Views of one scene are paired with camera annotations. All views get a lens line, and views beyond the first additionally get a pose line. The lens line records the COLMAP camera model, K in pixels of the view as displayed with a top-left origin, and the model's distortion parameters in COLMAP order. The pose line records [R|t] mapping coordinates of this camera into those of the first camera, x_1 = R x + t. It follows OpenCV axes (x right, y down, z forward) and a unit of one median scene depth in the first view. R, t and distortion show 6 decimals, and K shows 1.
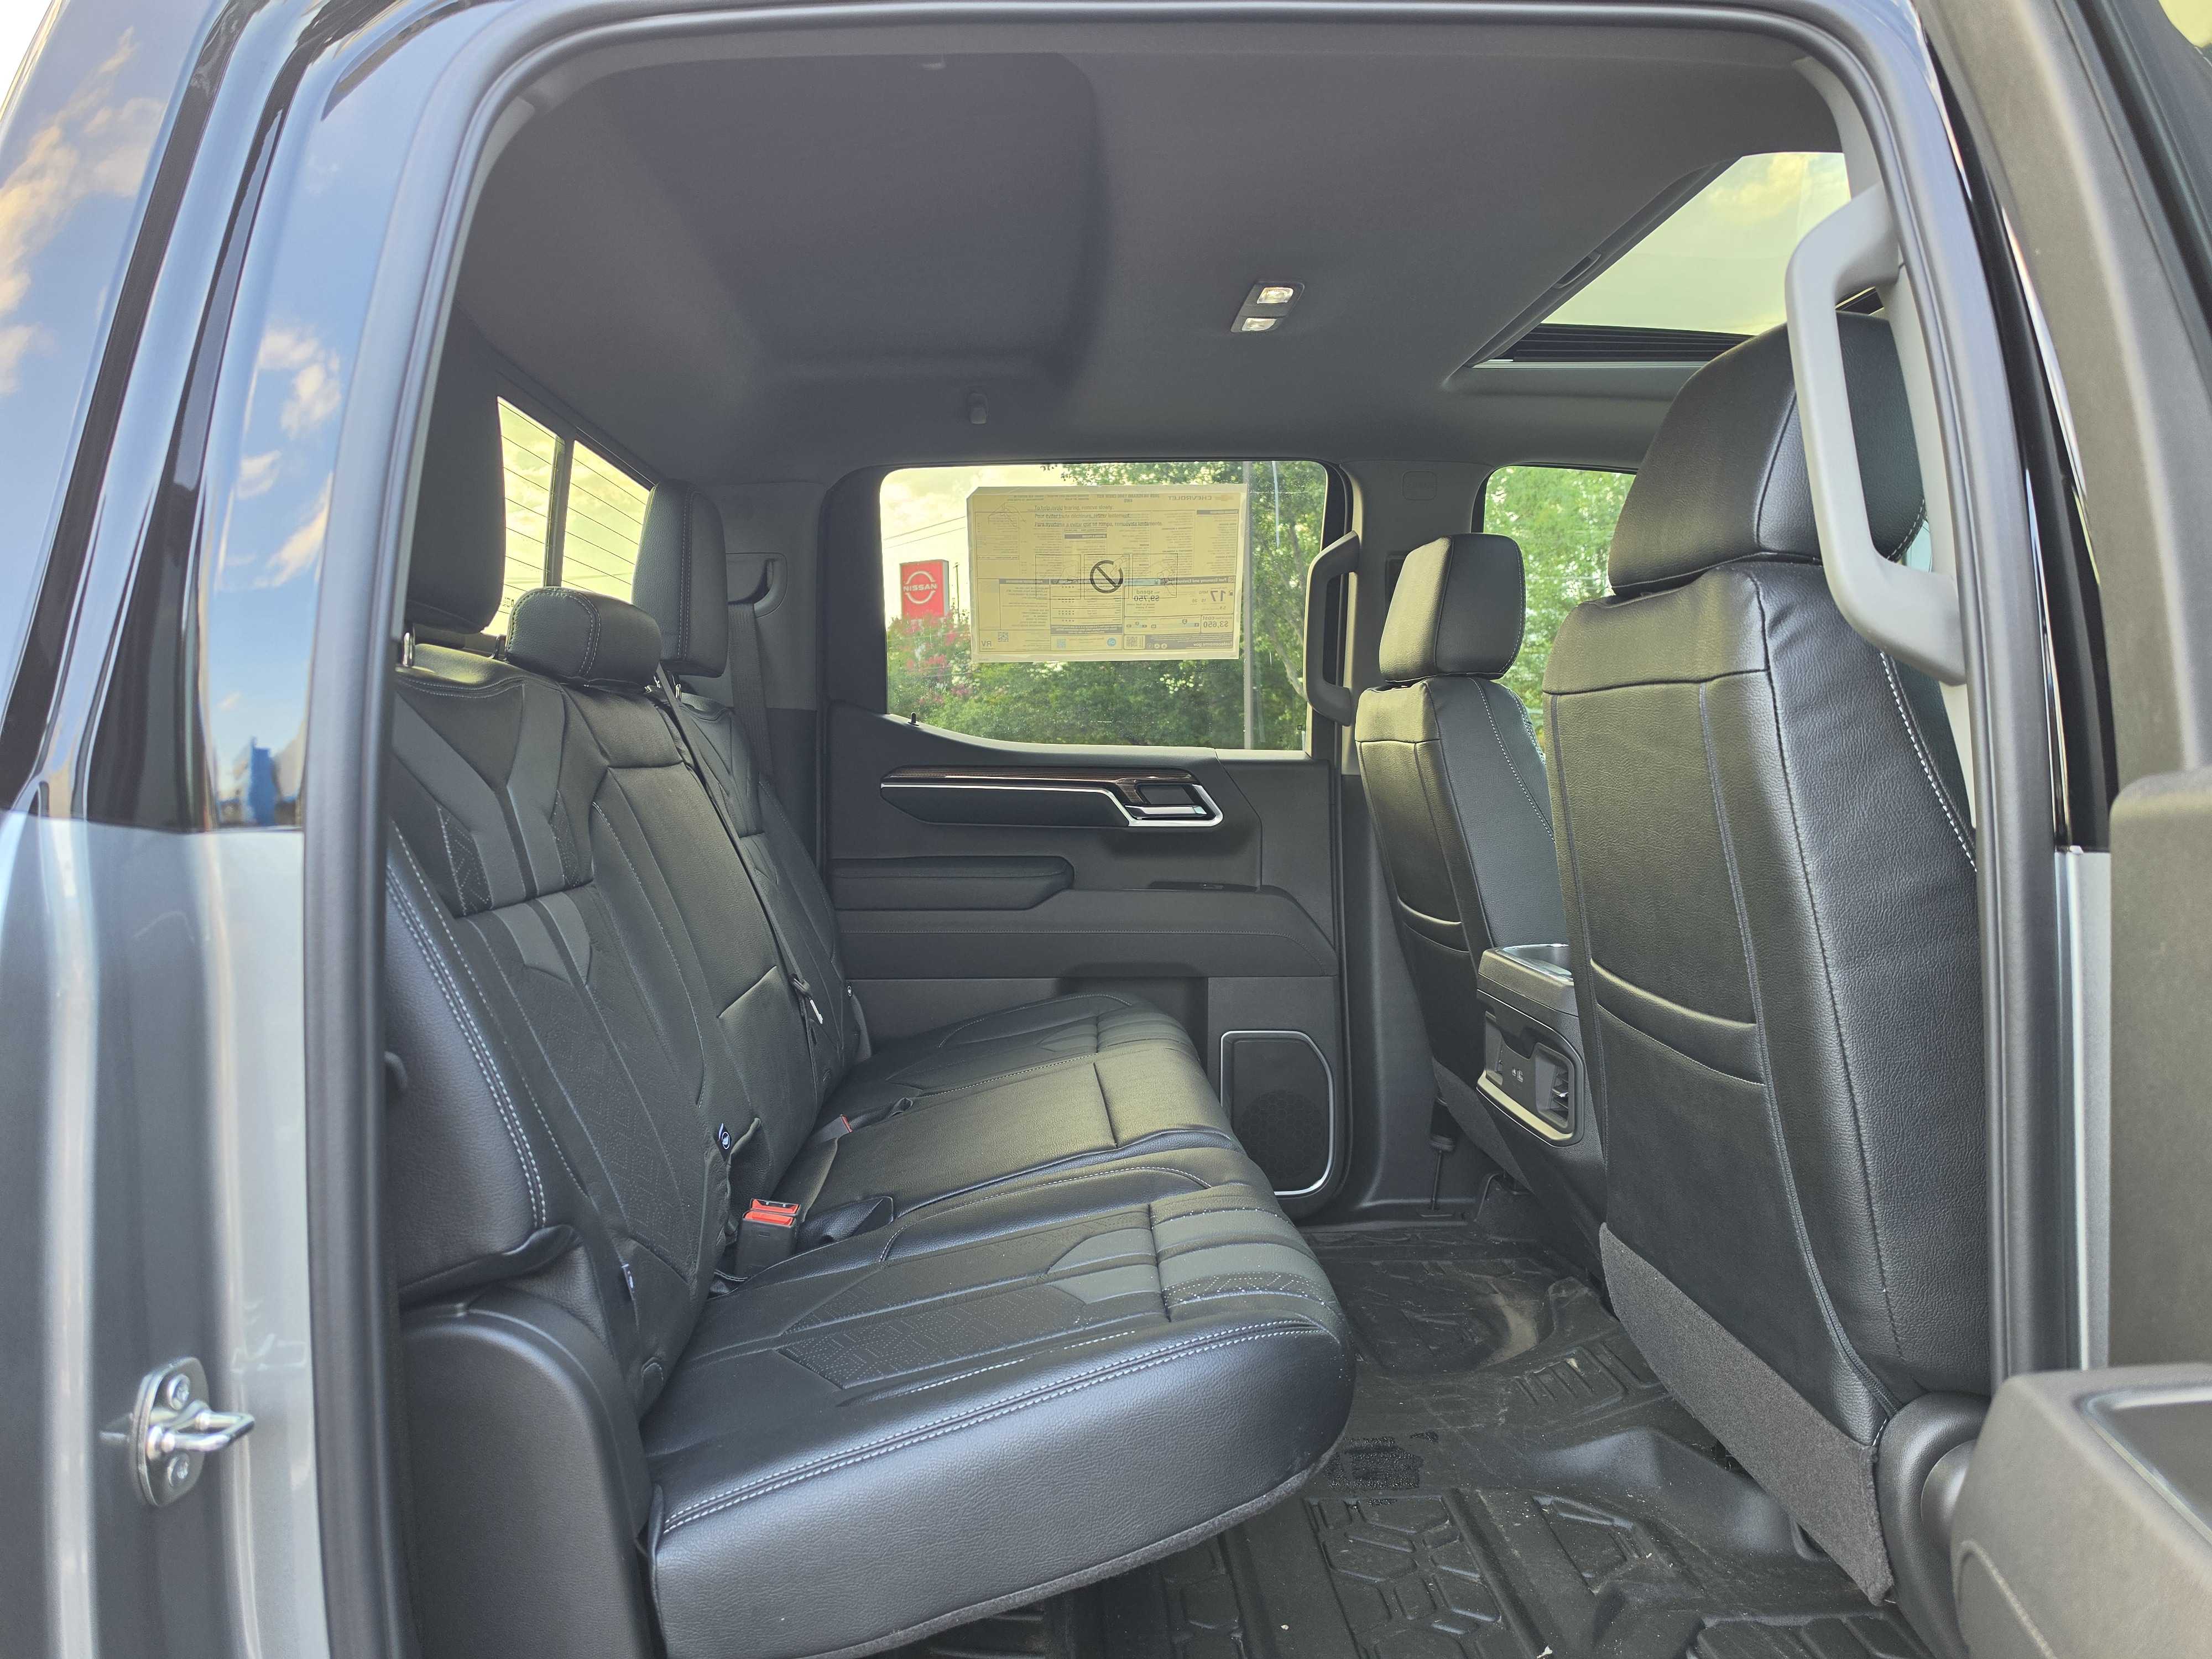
lens RADIAL K [[1512.8, 0, 1103.3], [0, 1512.8, 865.0], [0, 0, 1]] dist [0.054252, -0.058610]
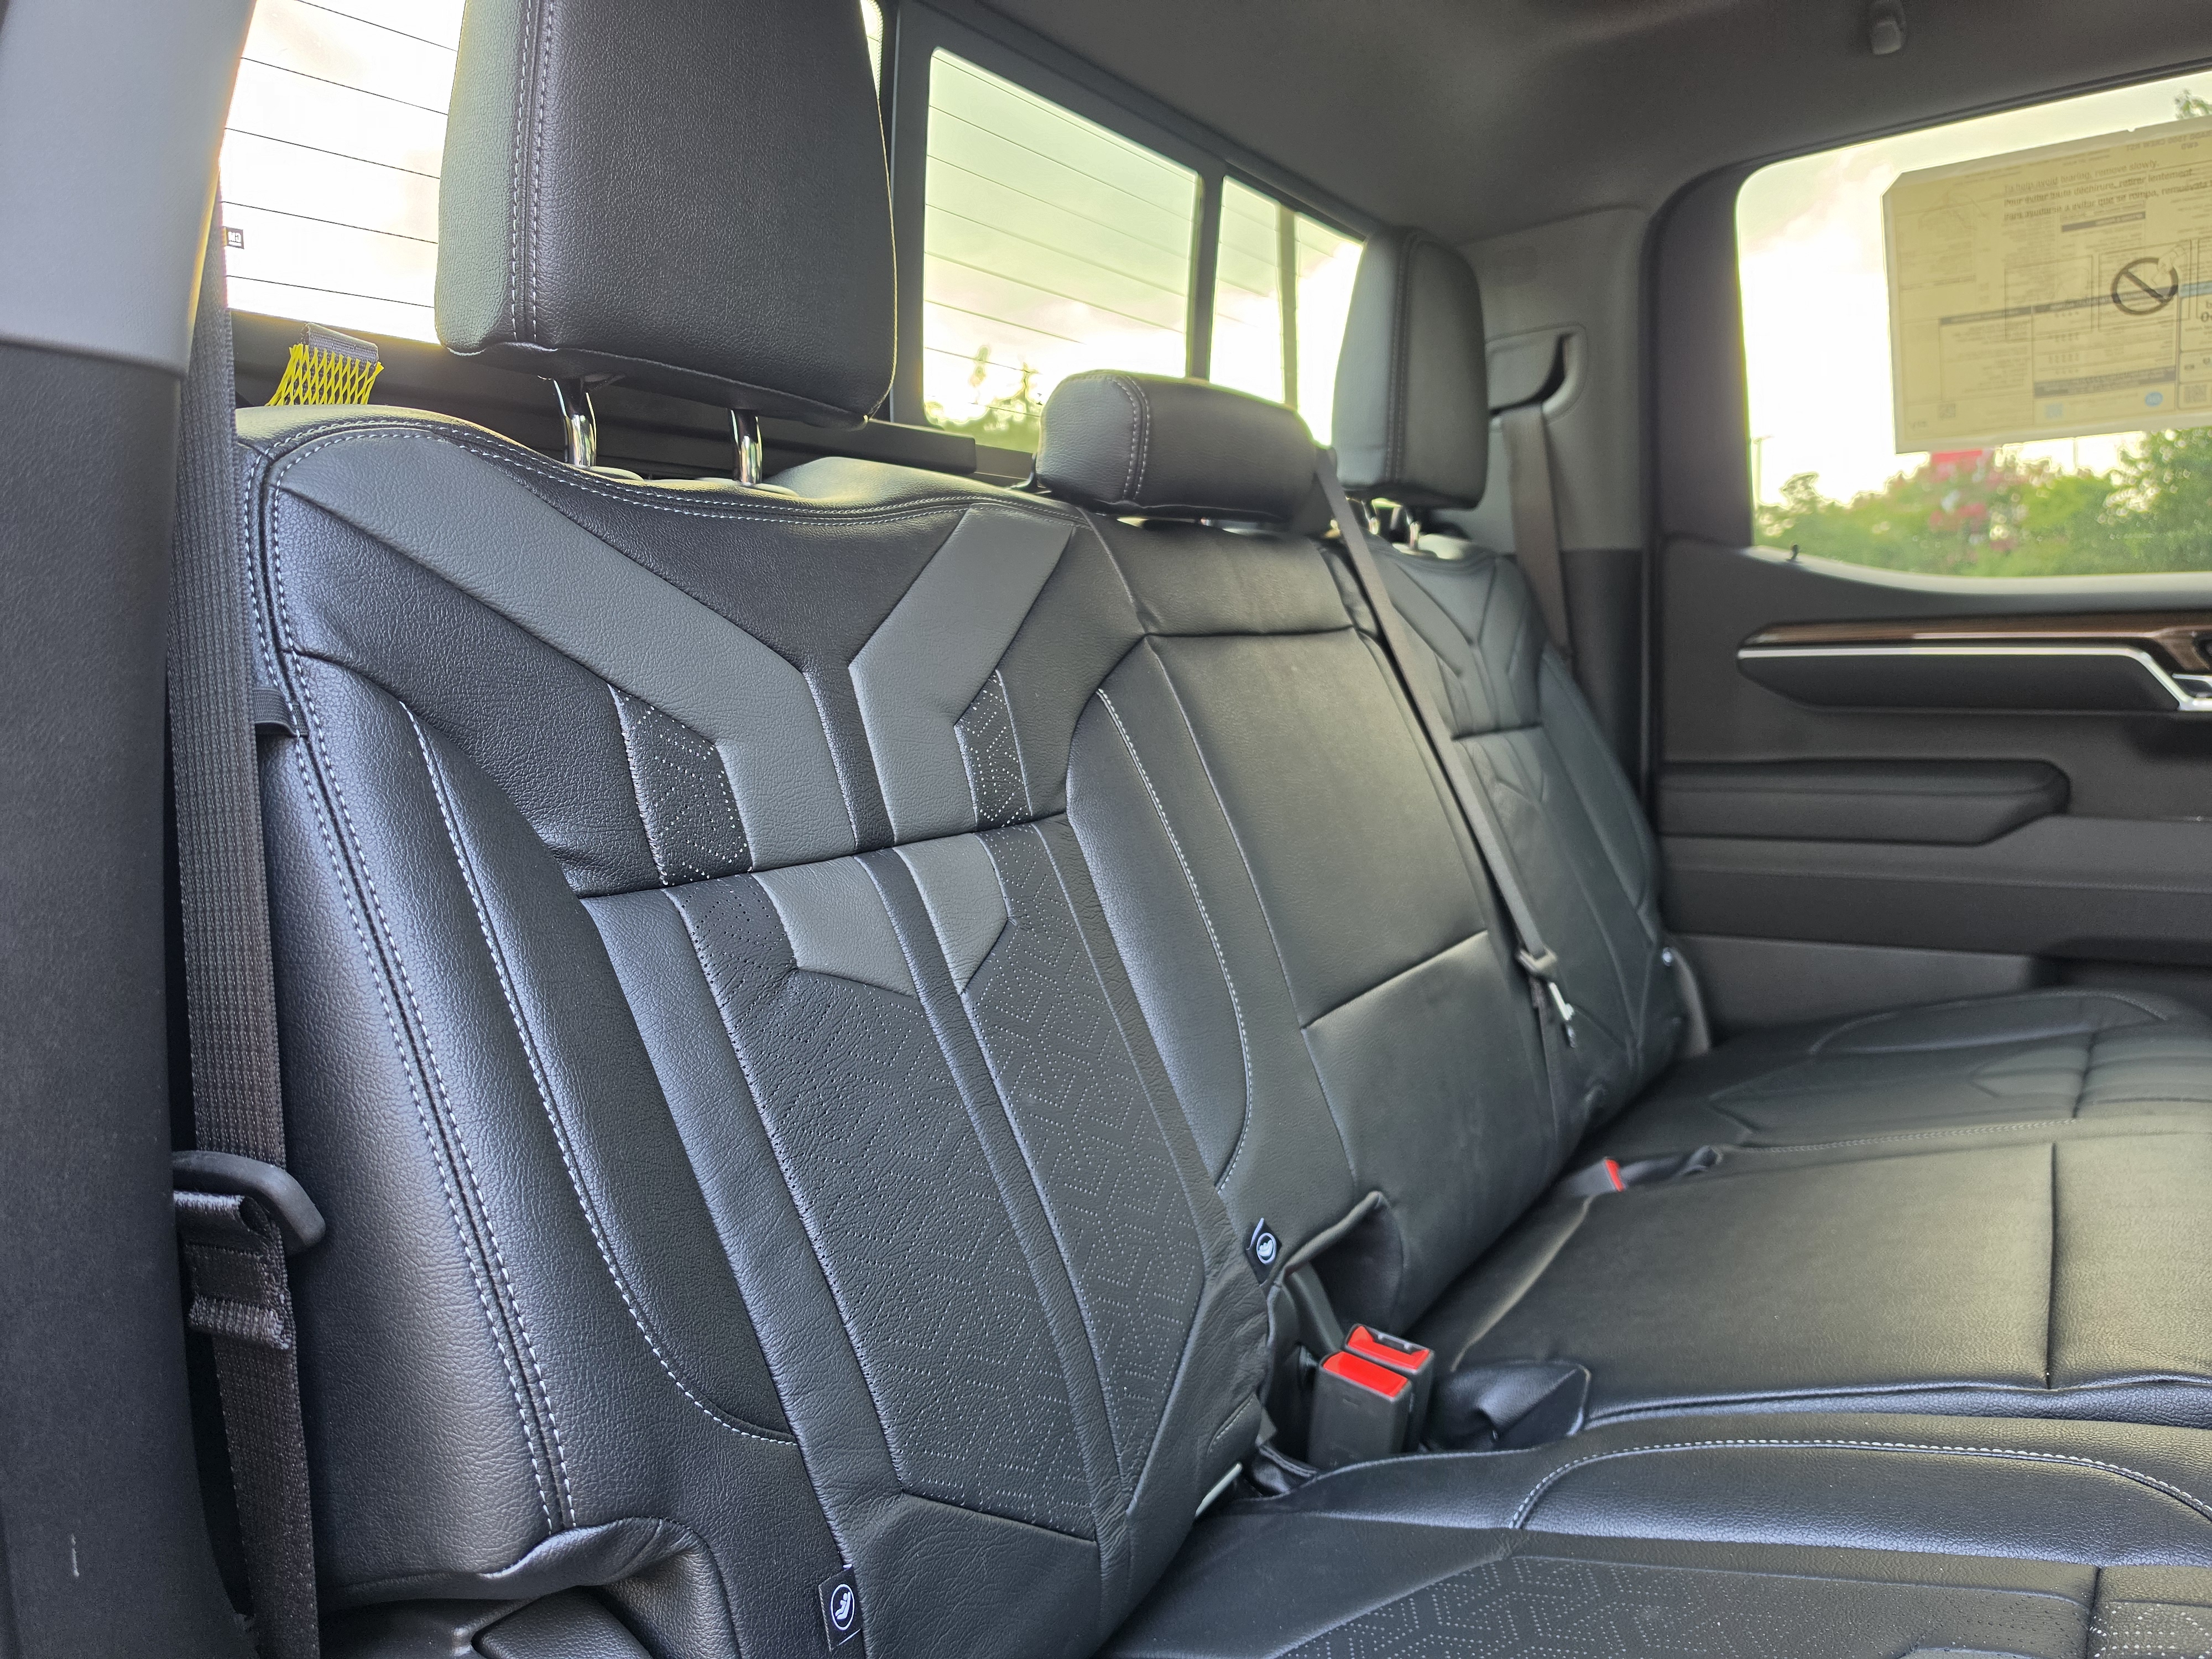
lens RADIAL K [[1546.2, 0, 1111.4], [0, 1546.2, 818.2], [0, 0, 1]] dist [0.039635, -0.044151]
pose [[0.817621, 0.027120, -0.575117, 0.029798], [-0.003064, 0.999081, 0.042756, -0.008880], [0.575748, -0.033197, 0.816953, 0.283814]]
